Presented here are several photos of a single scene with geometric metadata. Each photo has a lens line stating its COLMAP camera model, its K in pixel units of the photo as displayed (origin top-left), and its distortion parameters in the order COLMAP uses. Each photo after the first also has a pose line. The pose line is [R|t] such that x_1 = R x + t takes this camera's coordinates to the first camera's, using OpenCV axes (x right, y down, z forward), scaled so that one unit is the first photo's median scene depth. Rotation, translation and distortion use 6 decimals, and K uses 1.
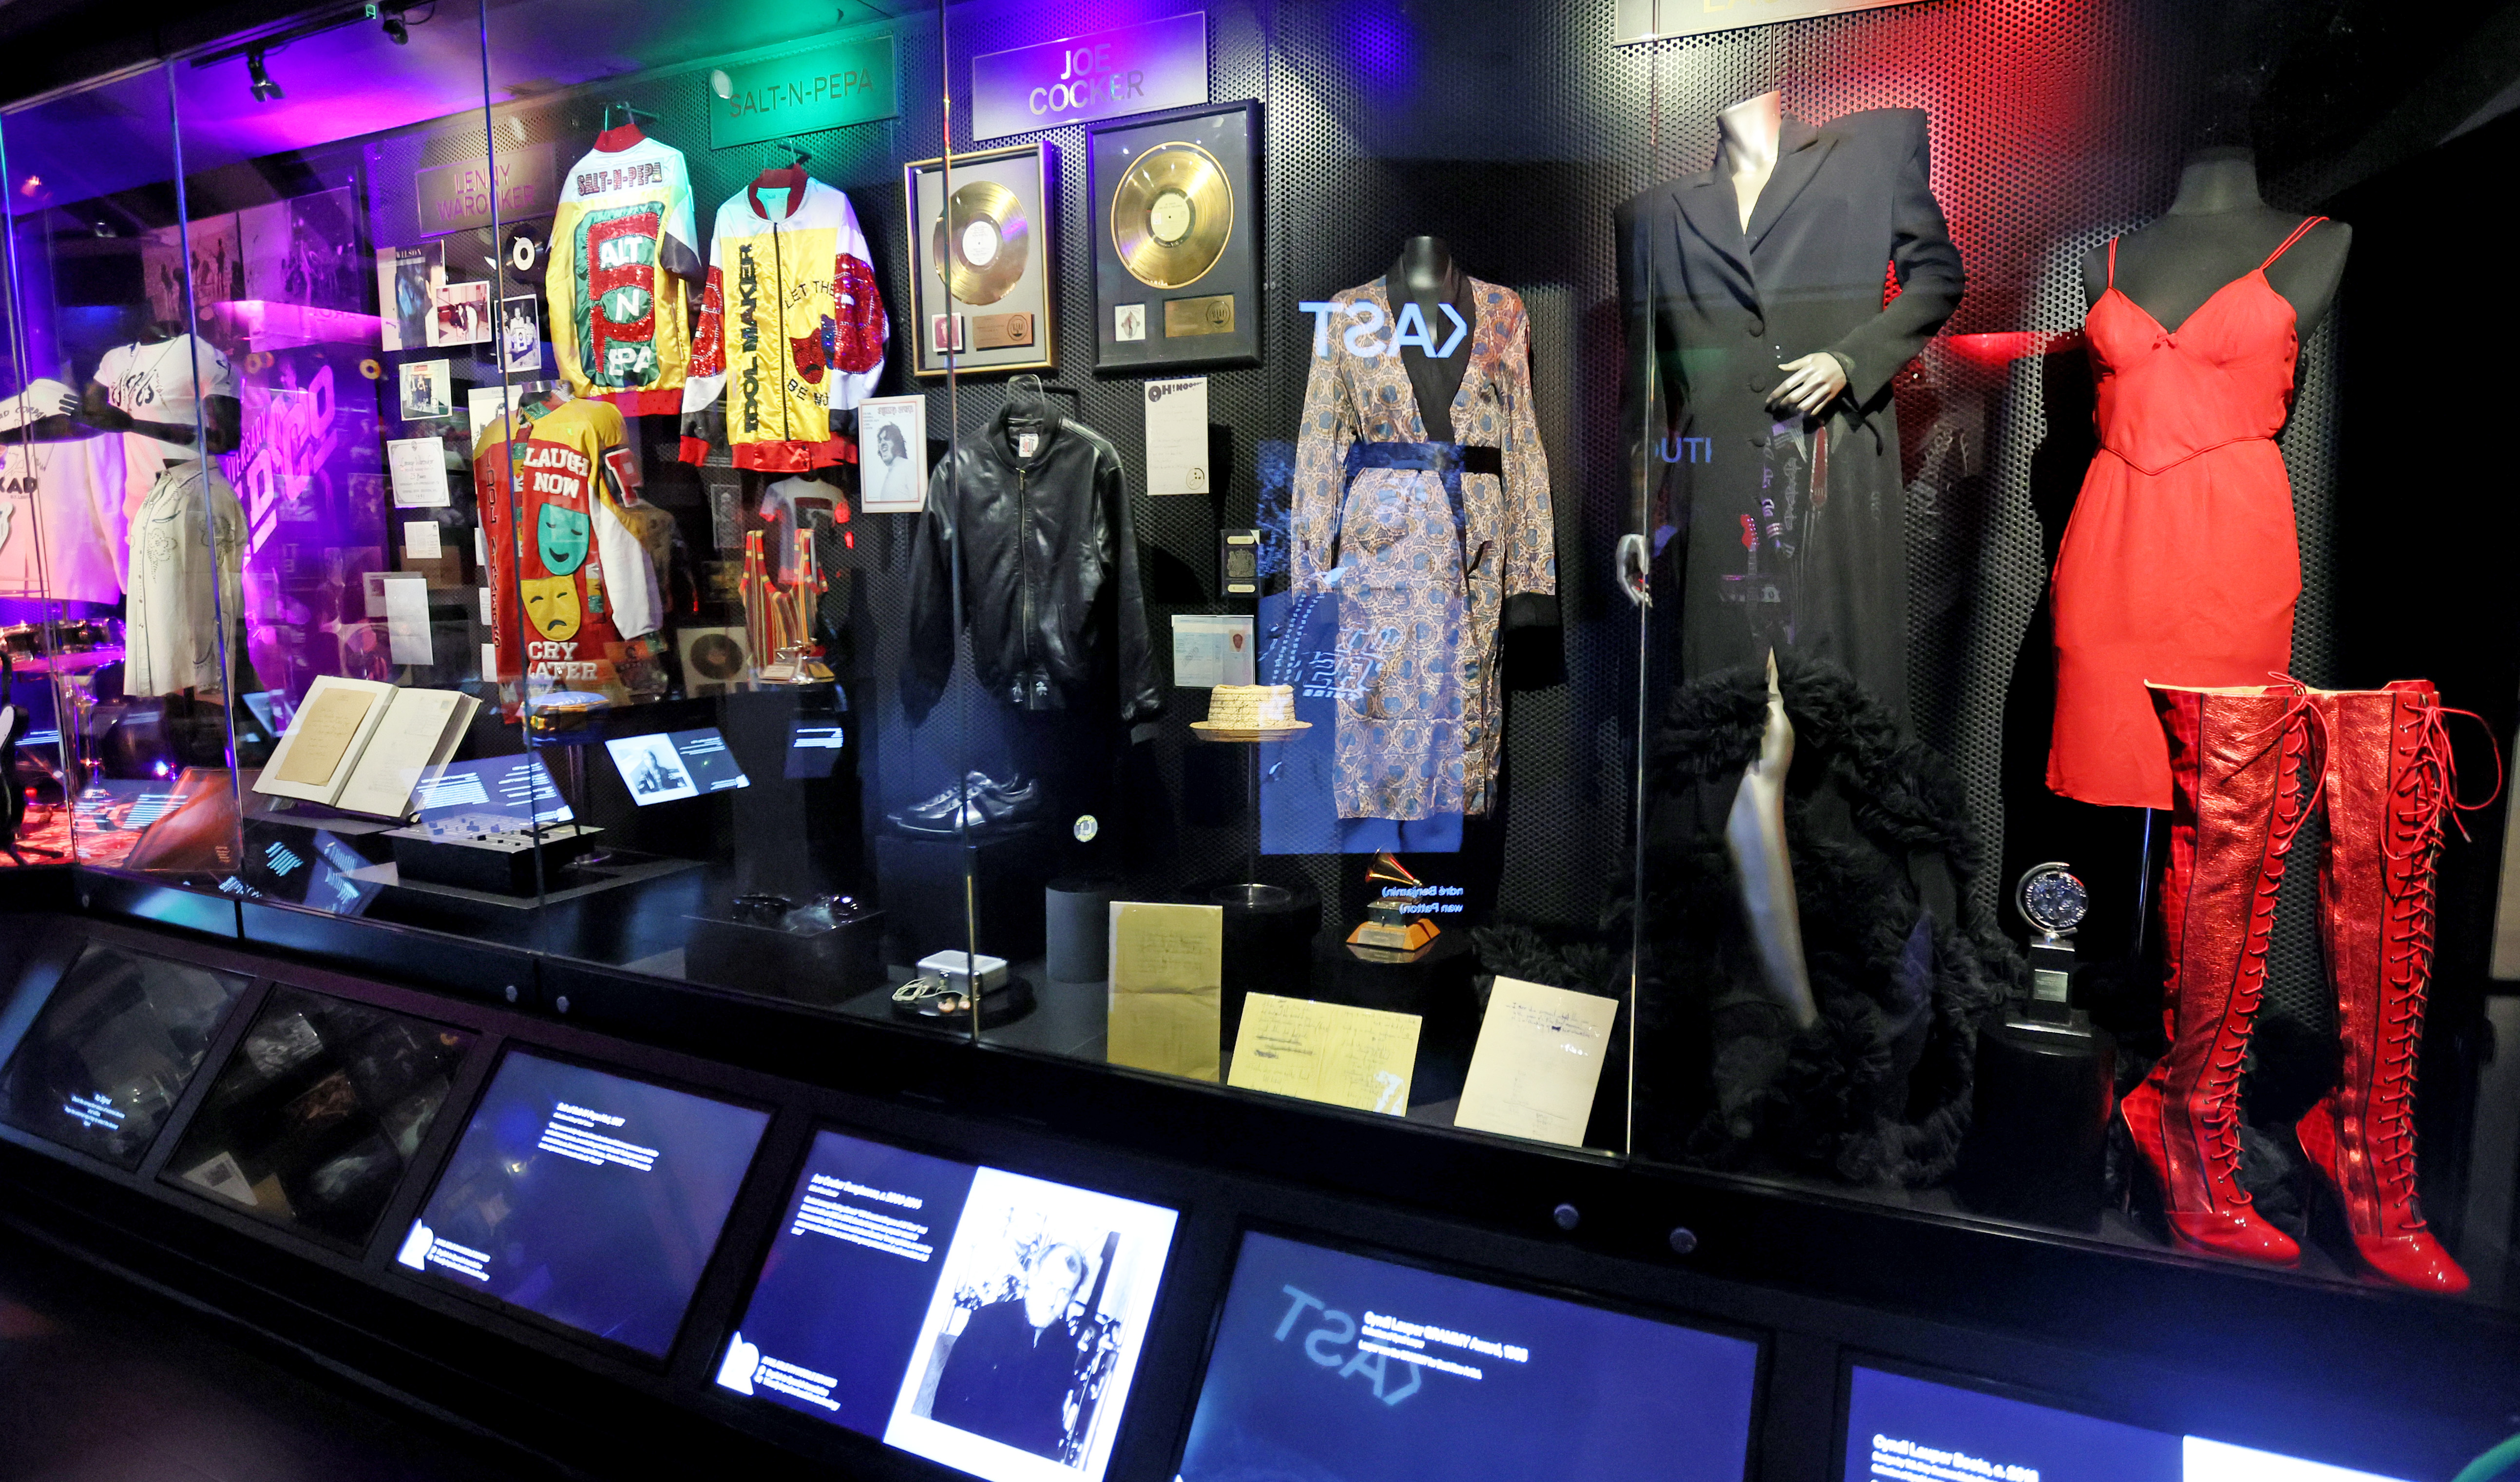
lens RADIAL K [[1378.4, 0, 1260.0], [0, 1378.4, 741.0], [0, 0, 1]] dist [-0.074101, 0.034070]
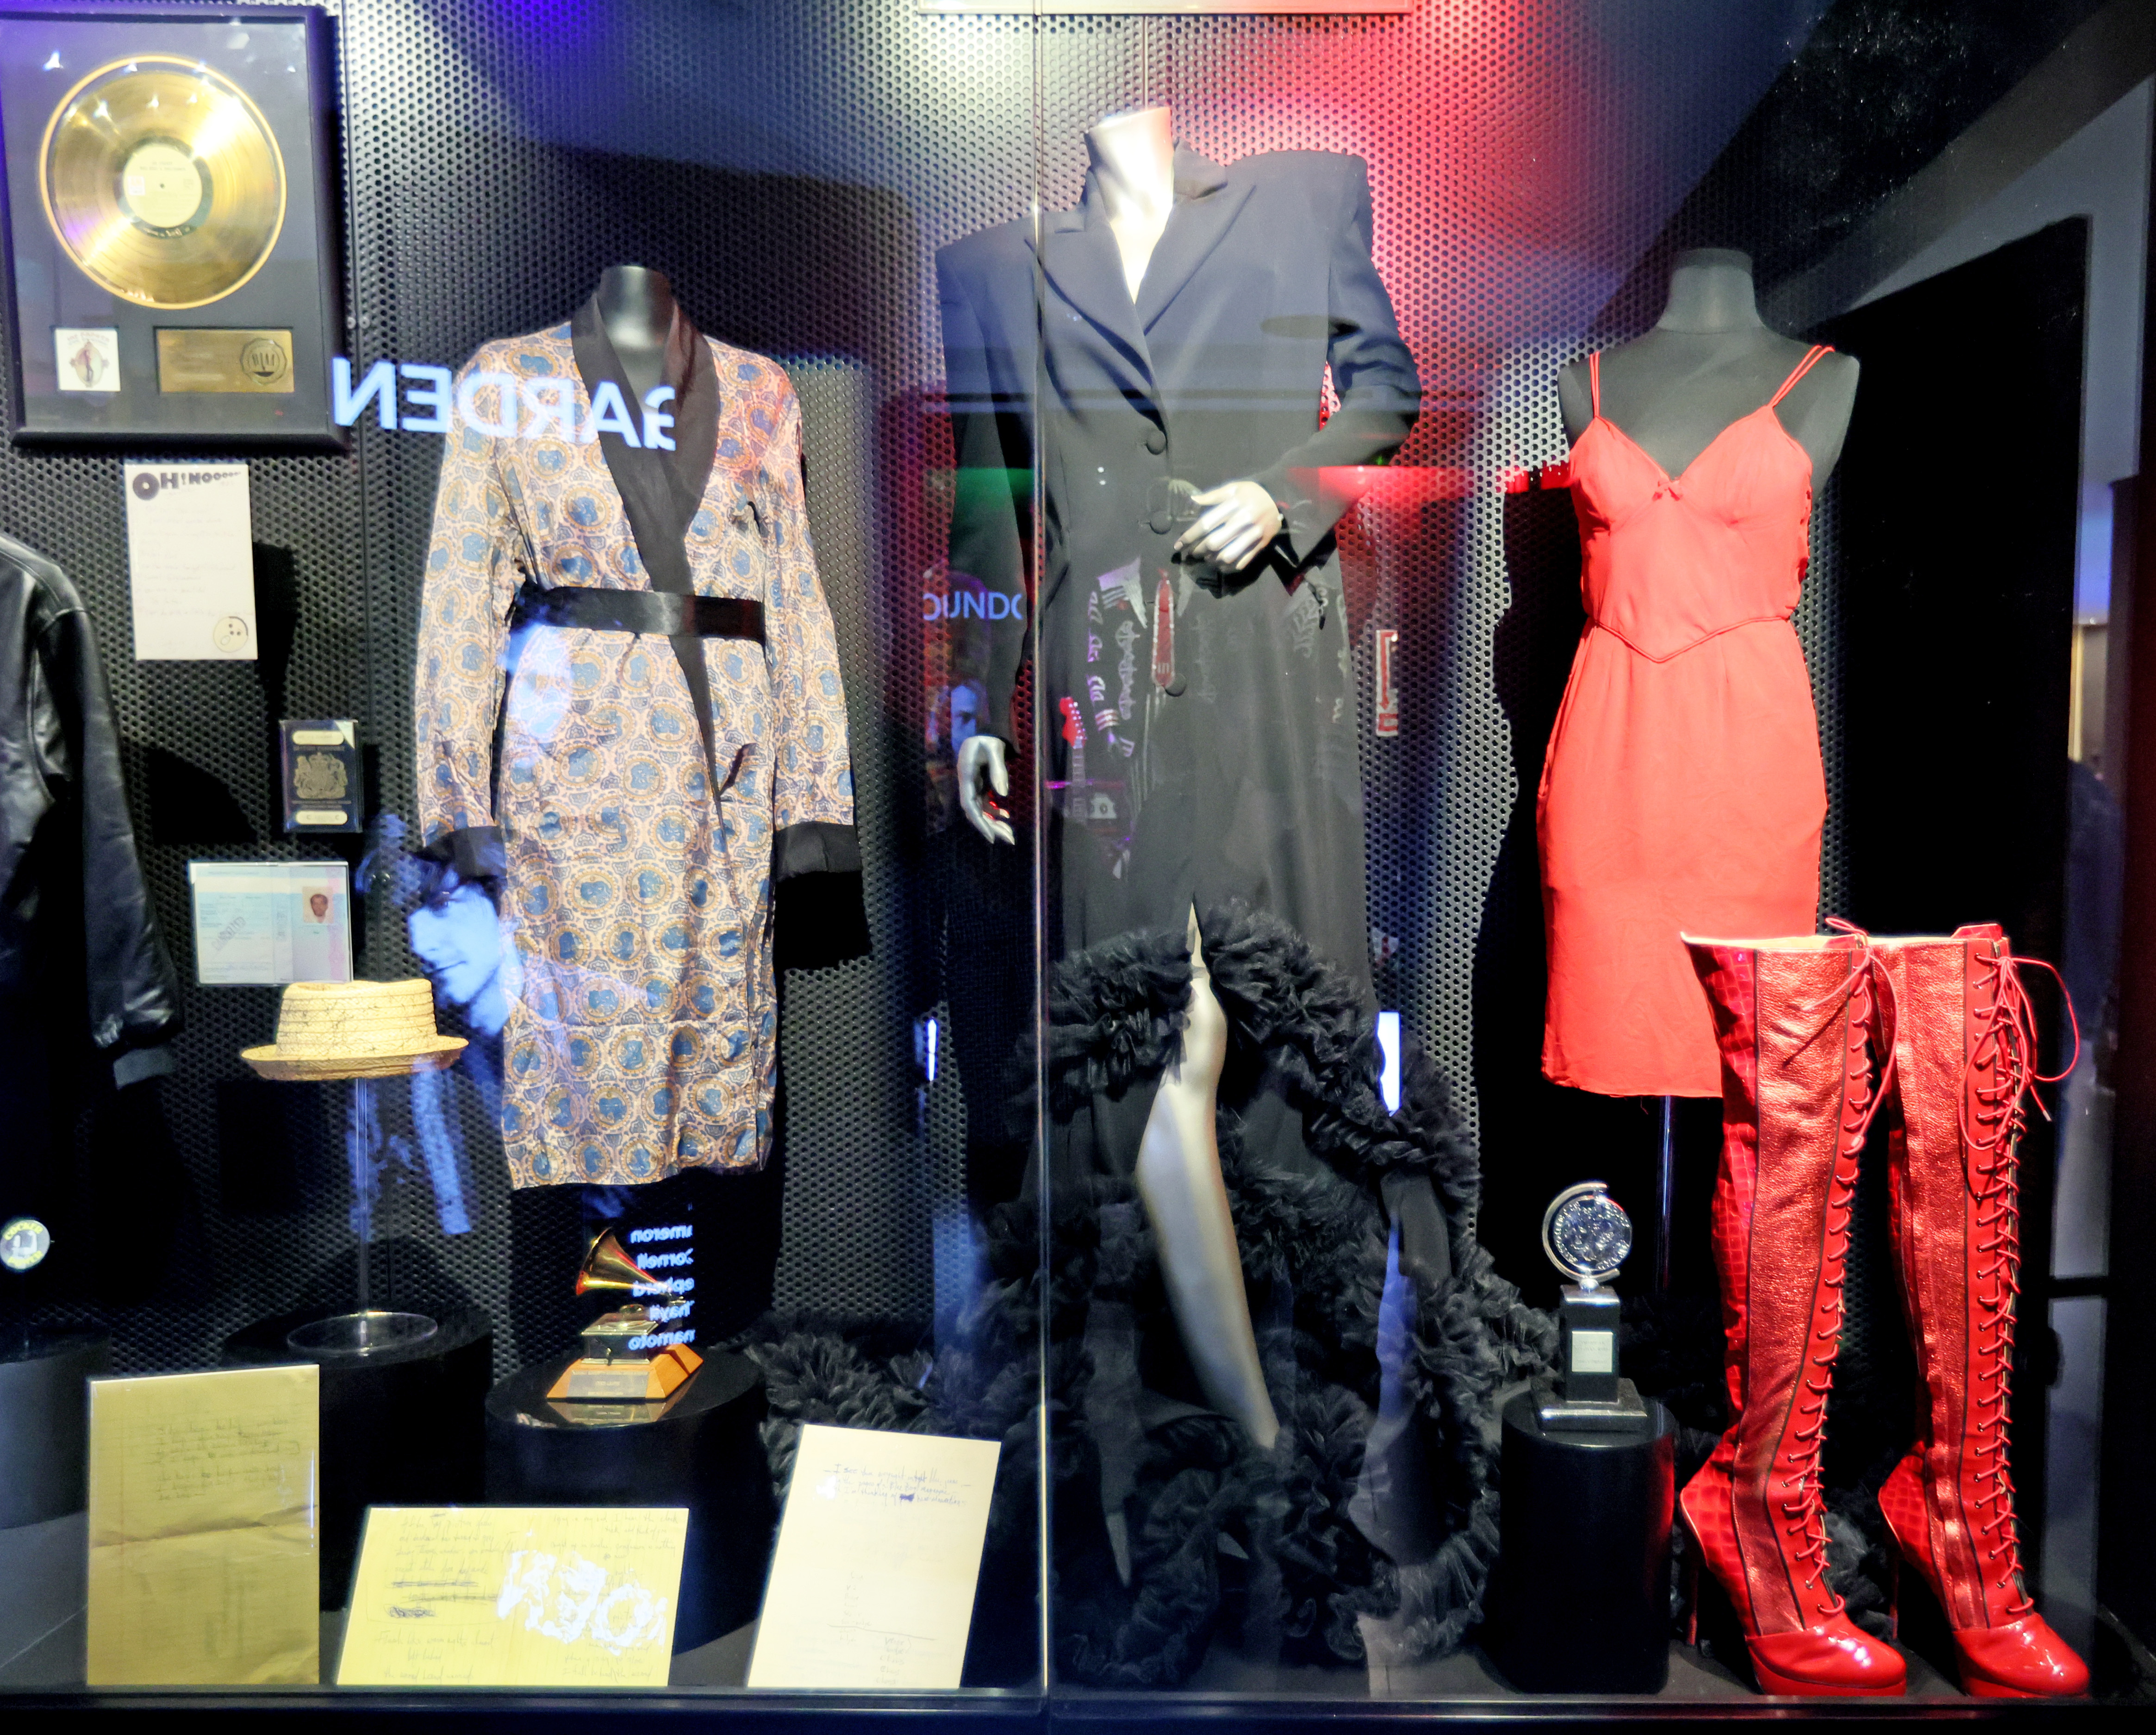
lens RADIAL K [[1809.6, 0, 1078.0], [0, 1809.6, 867.5], [0, 0, 1]] dist [-0.004695, 0.010358]
pose [[0.901737, -0.030820, 0.431184, -0.073075], [0.054058, 0.997665, -0.041740, -0.049424], [-0.428891, 0.060947, 0.901298, 0.190375]]
